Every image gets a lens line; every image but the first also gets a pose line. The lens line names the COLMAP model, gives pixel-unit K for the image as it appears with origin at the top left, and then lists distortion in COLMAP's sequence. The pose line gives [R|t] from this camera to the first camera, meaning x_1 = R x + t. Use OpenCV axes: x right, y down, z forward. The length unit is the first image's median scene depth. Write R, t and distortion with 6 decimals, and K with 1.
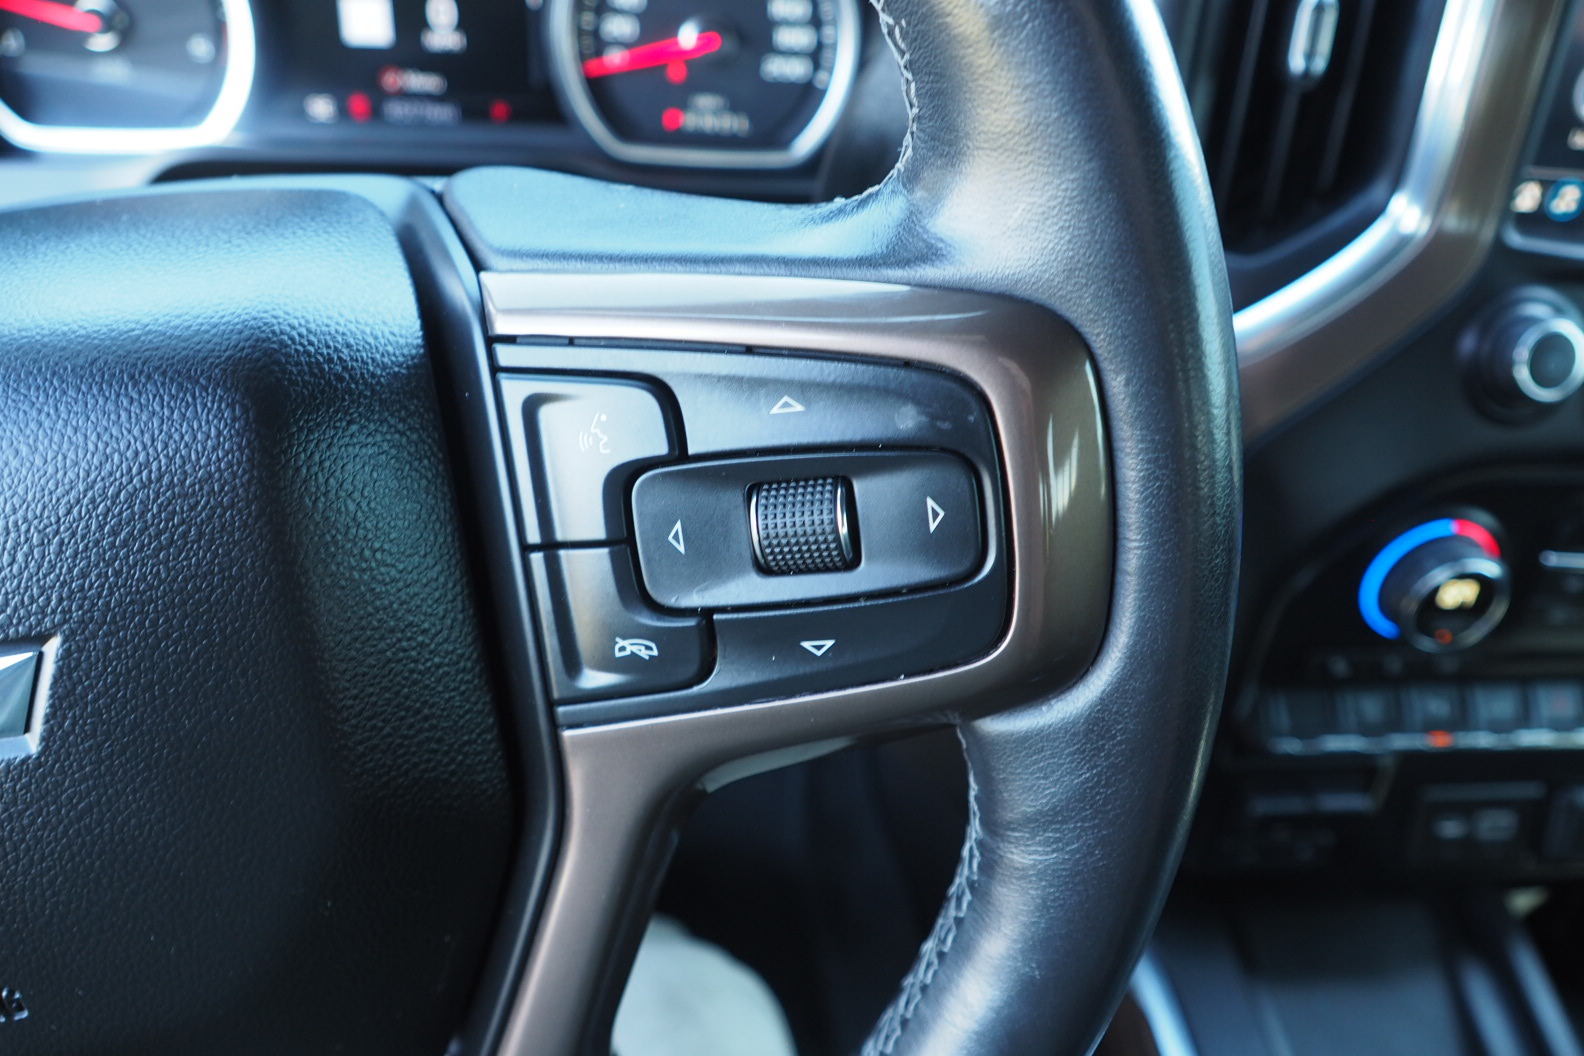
lens RADIAL K [[1120.8, 0, 792.0], [0, 1120.8, 528.0], [0, 0, 1]] dist [-0.042168, 0.009199]
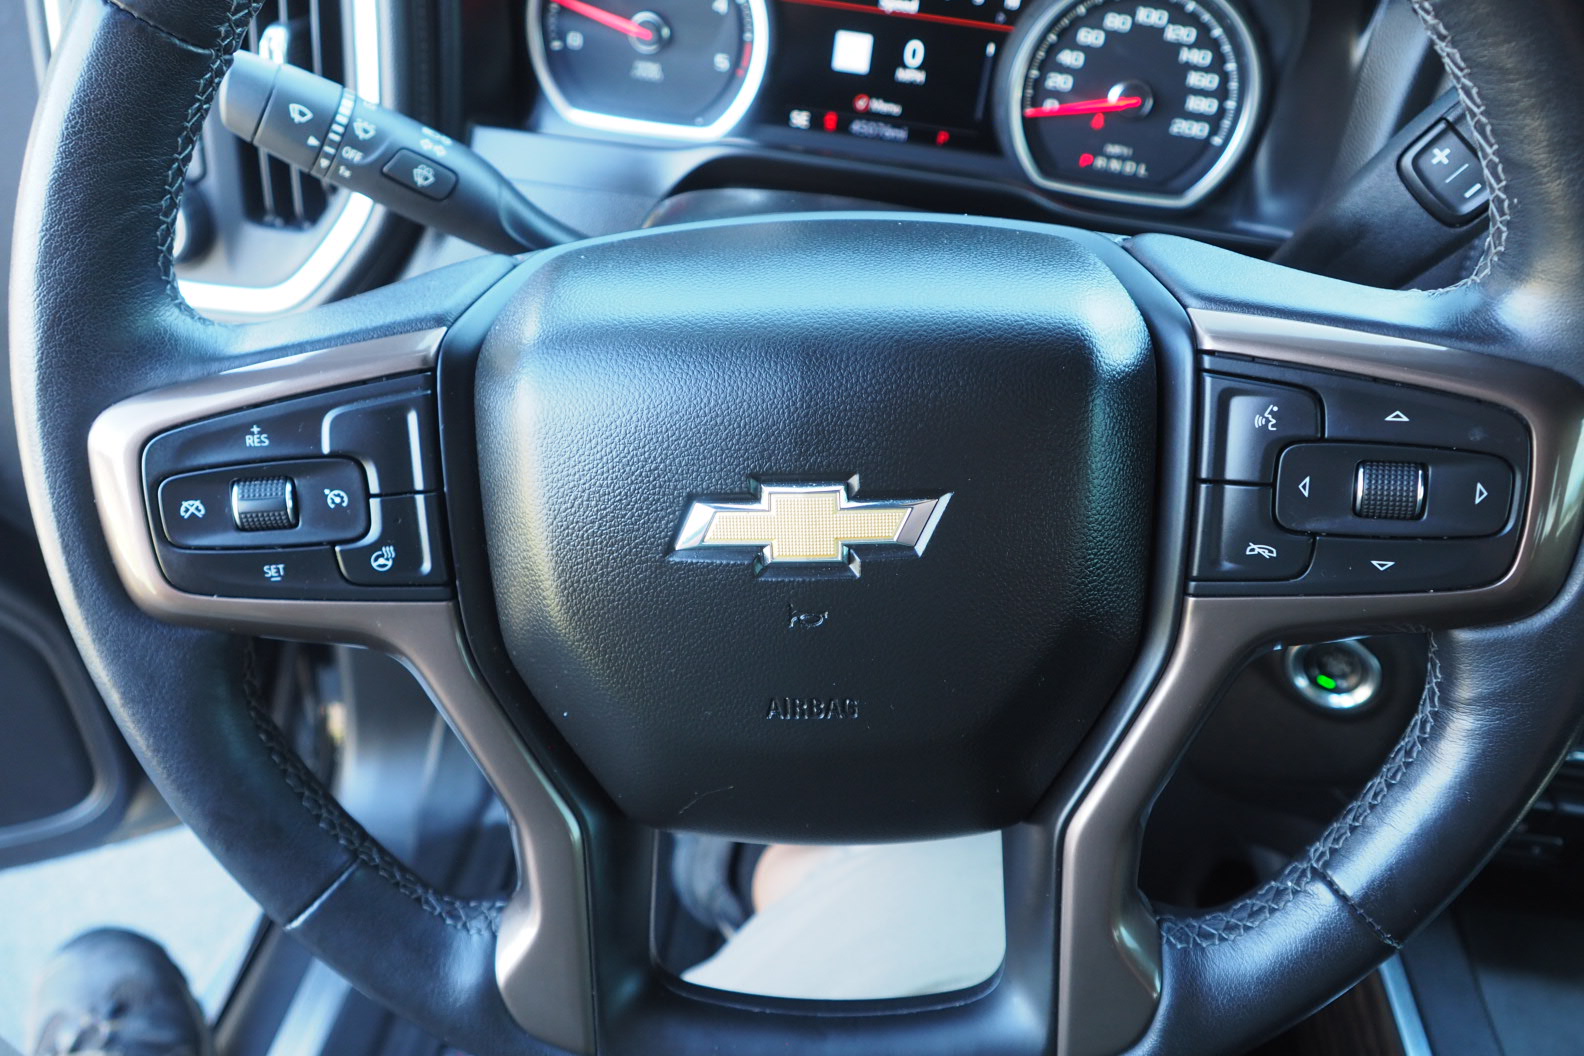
lens RADIAL K [[1120.8, 0, 792.0], [0, 1120.8, 528.0], [0, 0, 1]] dist [-0.042168, 0.009199]
pose [[0.982421, 0.142767, -0.120276, -0.612210], [-0.141027, 0.989741, 0.022902, 0.132045], [0.122312, -0.005537, 0.992476, -0.682190]]
